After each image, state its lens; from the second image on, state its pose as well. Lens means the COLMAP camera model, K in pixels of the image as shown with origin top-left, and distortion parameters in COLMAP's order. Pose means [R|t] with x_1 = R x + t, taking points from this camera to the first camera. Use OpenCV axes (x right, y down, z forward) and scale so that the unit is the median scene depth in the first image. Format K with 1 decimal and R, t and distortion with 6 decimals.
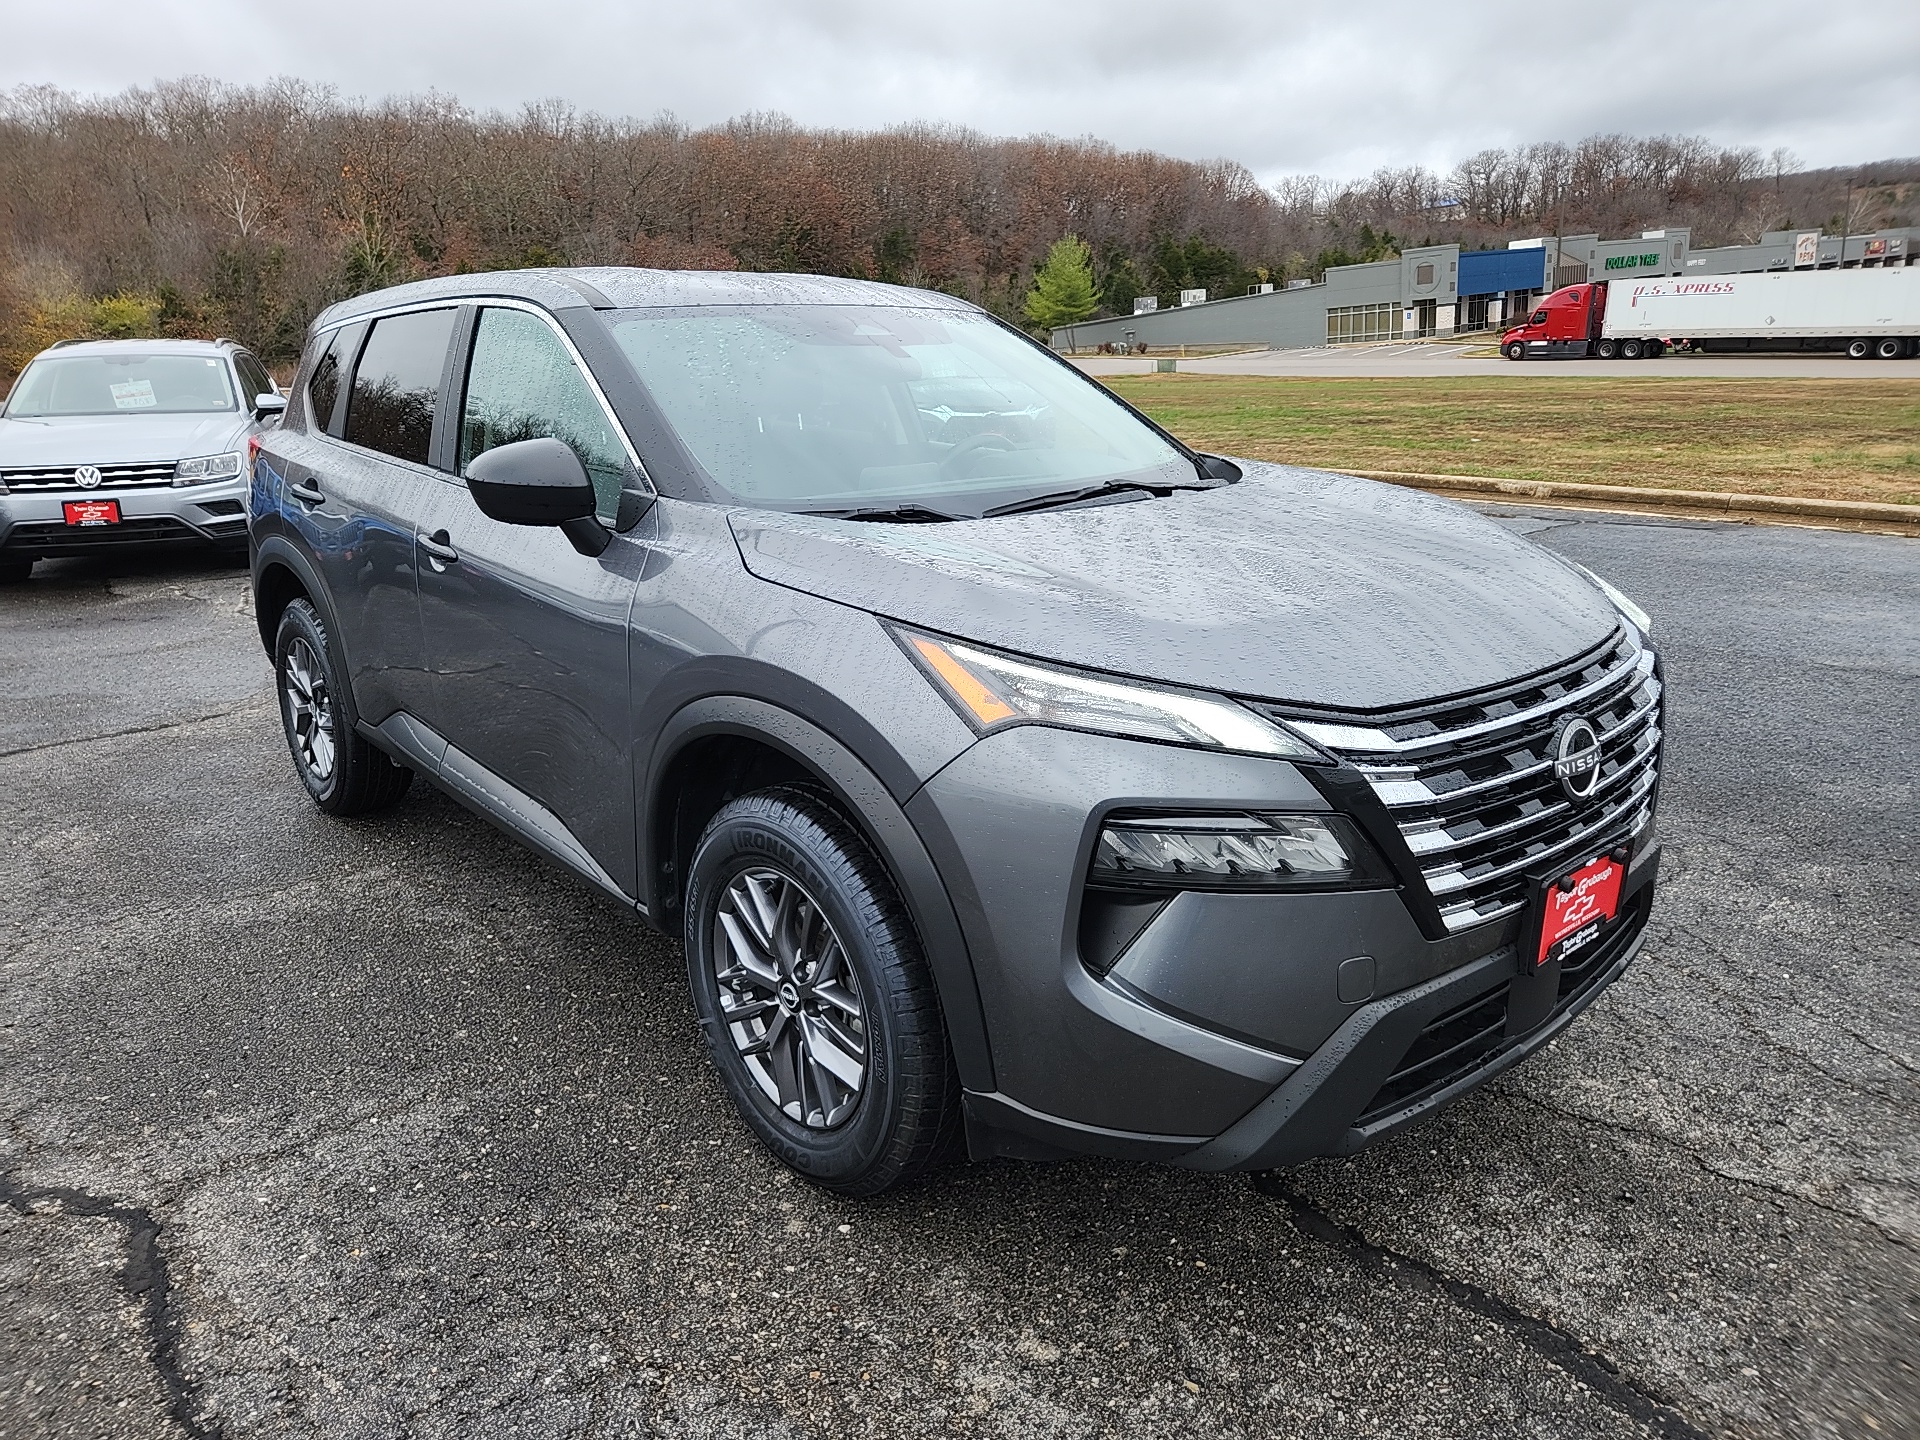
lens RADIAL K [[1279.2, 0, 932.1], [0, 1279.2, 713.3], [0, 0, 1]] dist [0.078799, -0.060887]
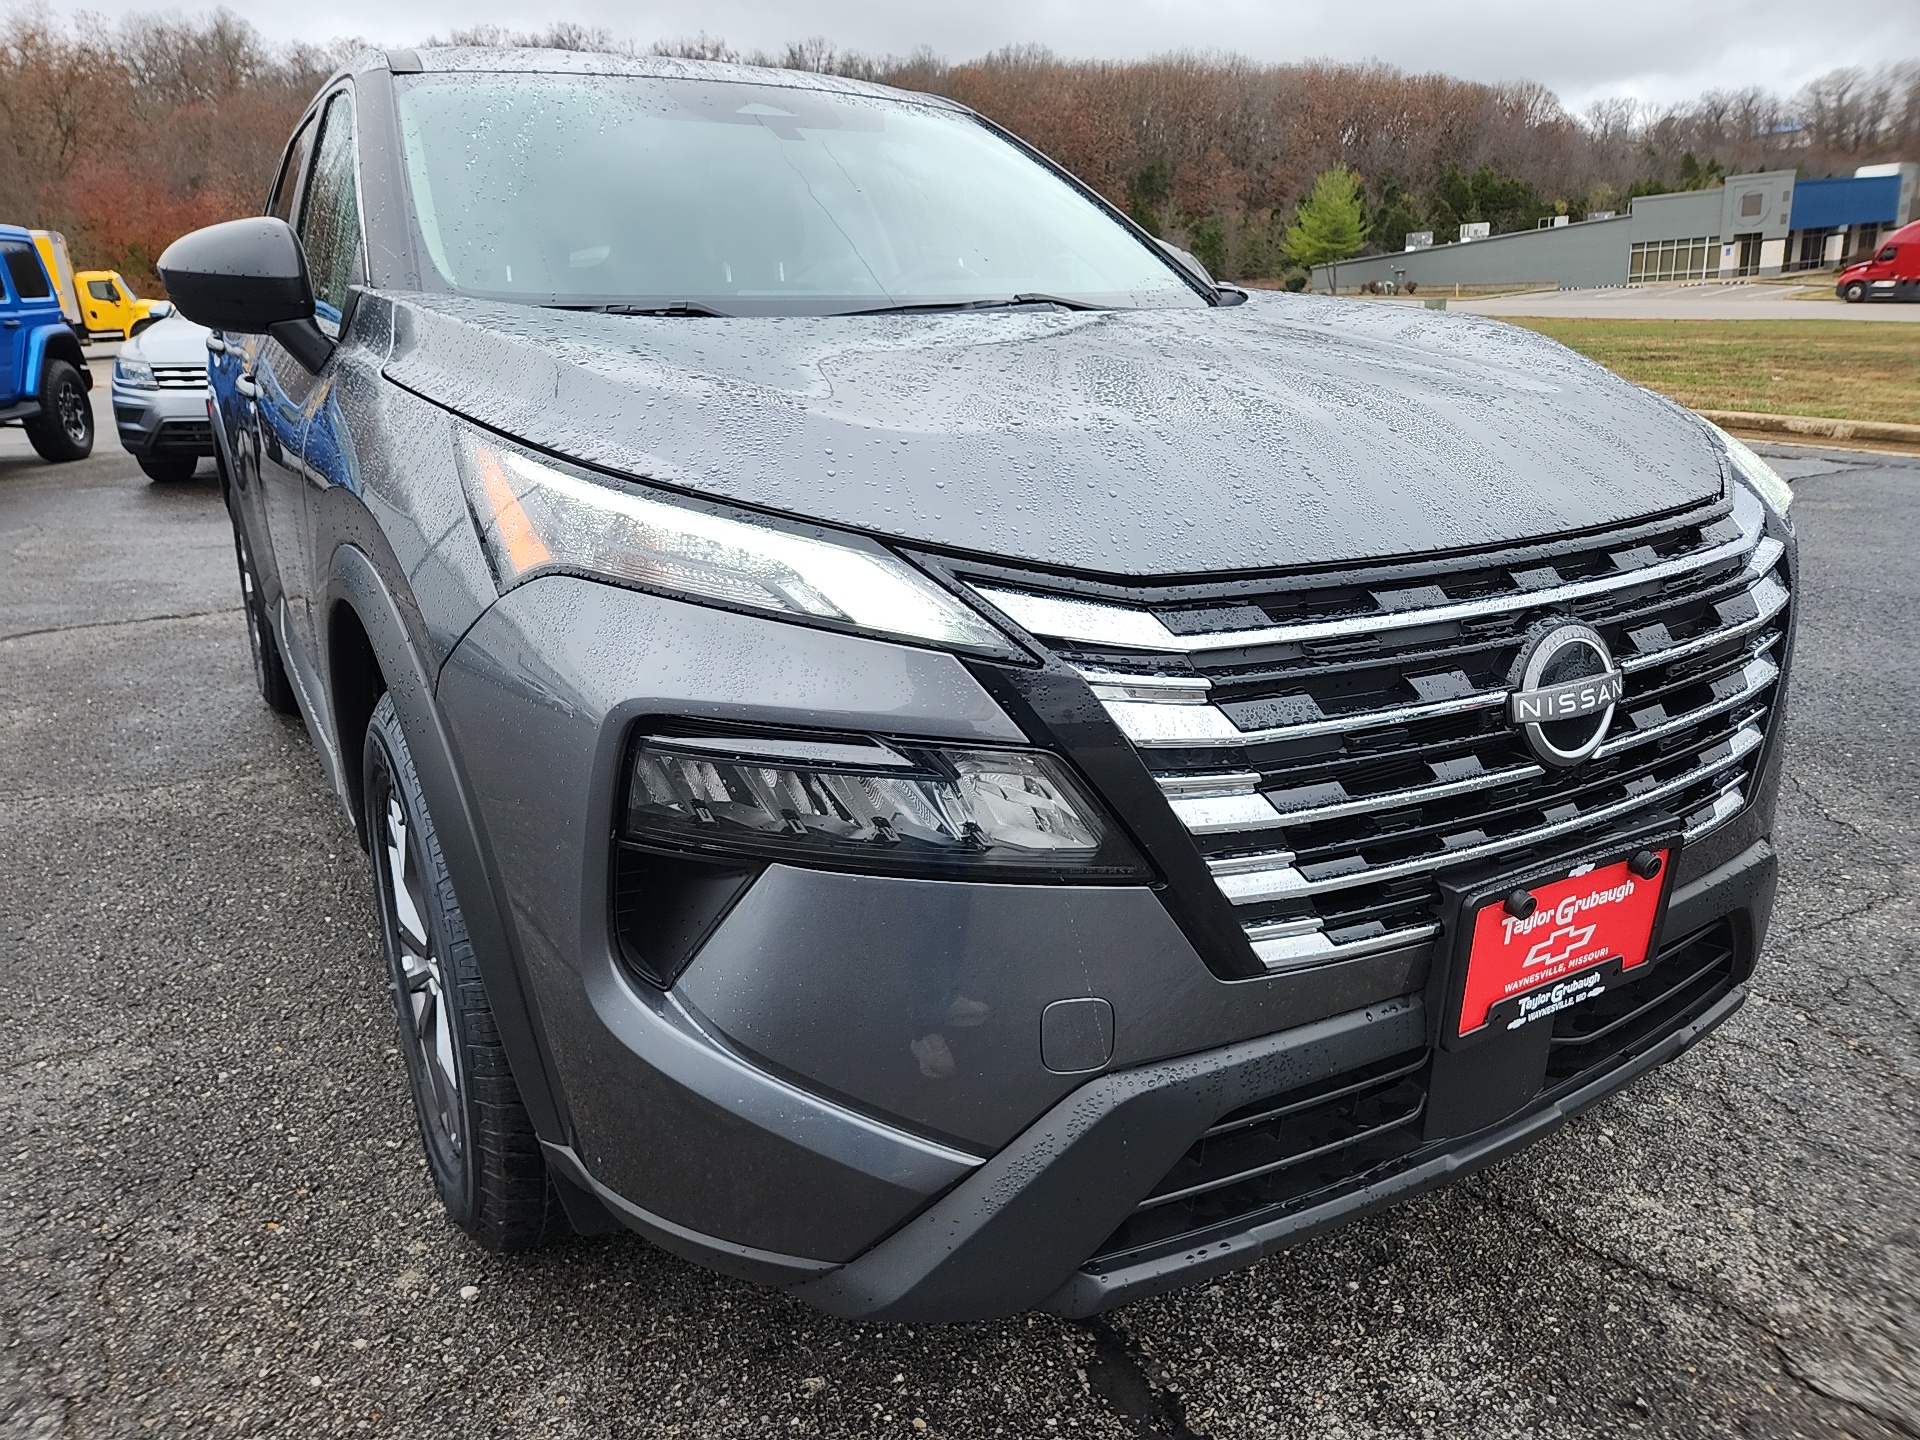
lens RADIAL K [[1283.5, 0, 932.5], [0, 1283.5, 725.0], [0, 0, 1]] dist [0.077848, -0.069451]
pose [[0.982876, 0.061821, -0.173590, 0.309986], [-0.053826, 0.997278, 0.050398, 0.034005], [0.176233, -0.040192, 0.983528, 0.361837]]
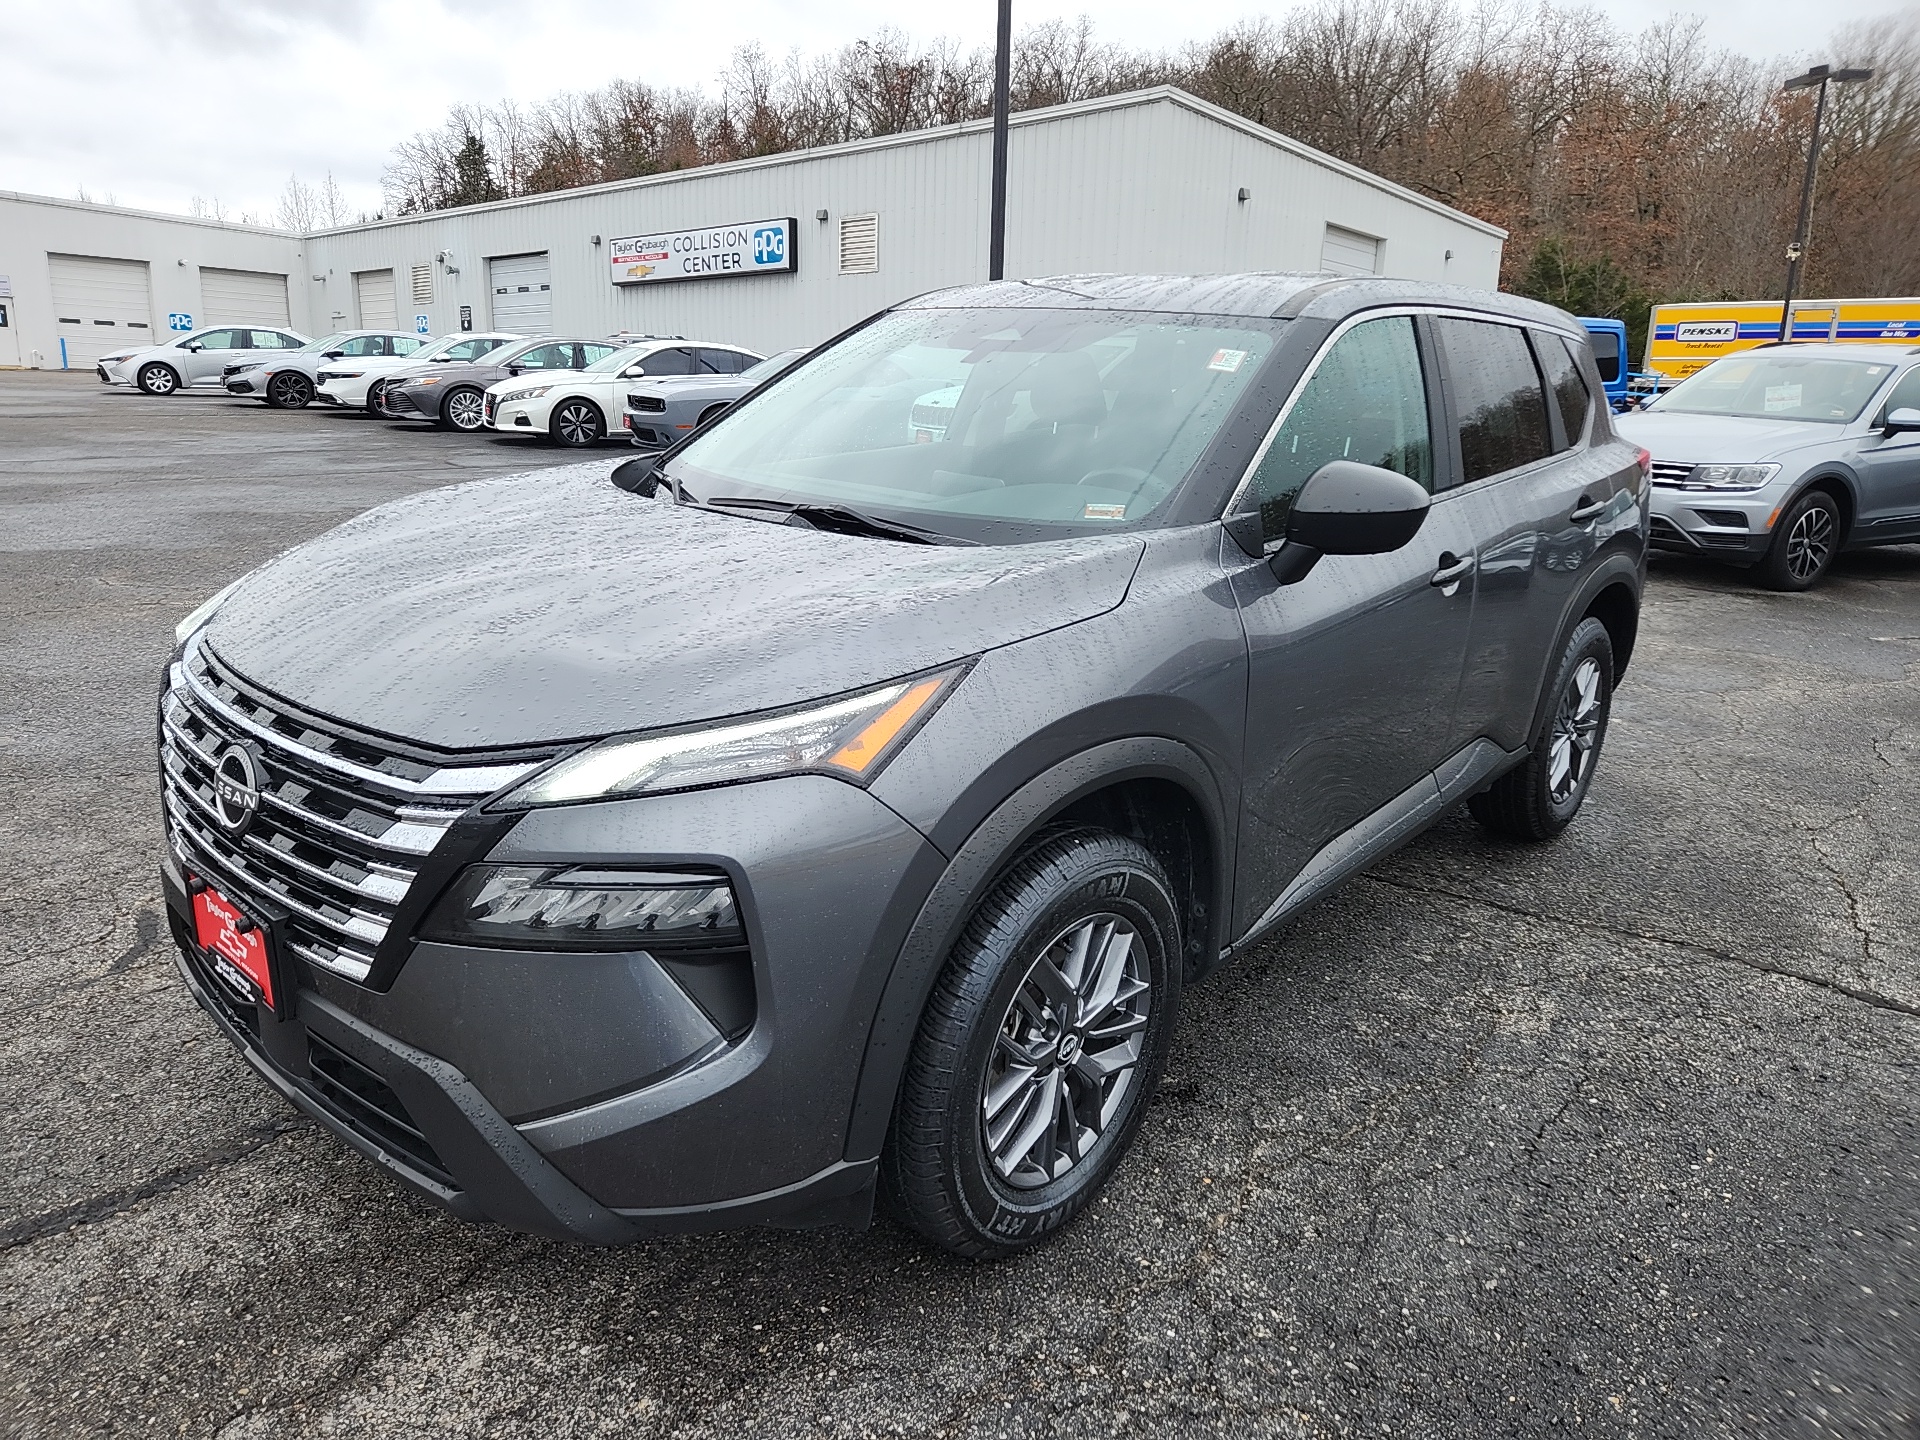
lens RADIAL K [[1279.2, 0, 932.1], [0, 1279.2, 713.3], [0, 0, 1]] dist [0.078799, -0.060887]
pose [[0.115042, 0.302618, -0.946144, 1.395279], [-0.303218, 0.917708, 0.256654, -0.399423], [0.945951, 0.257362, 0.197334, 1.244636]]
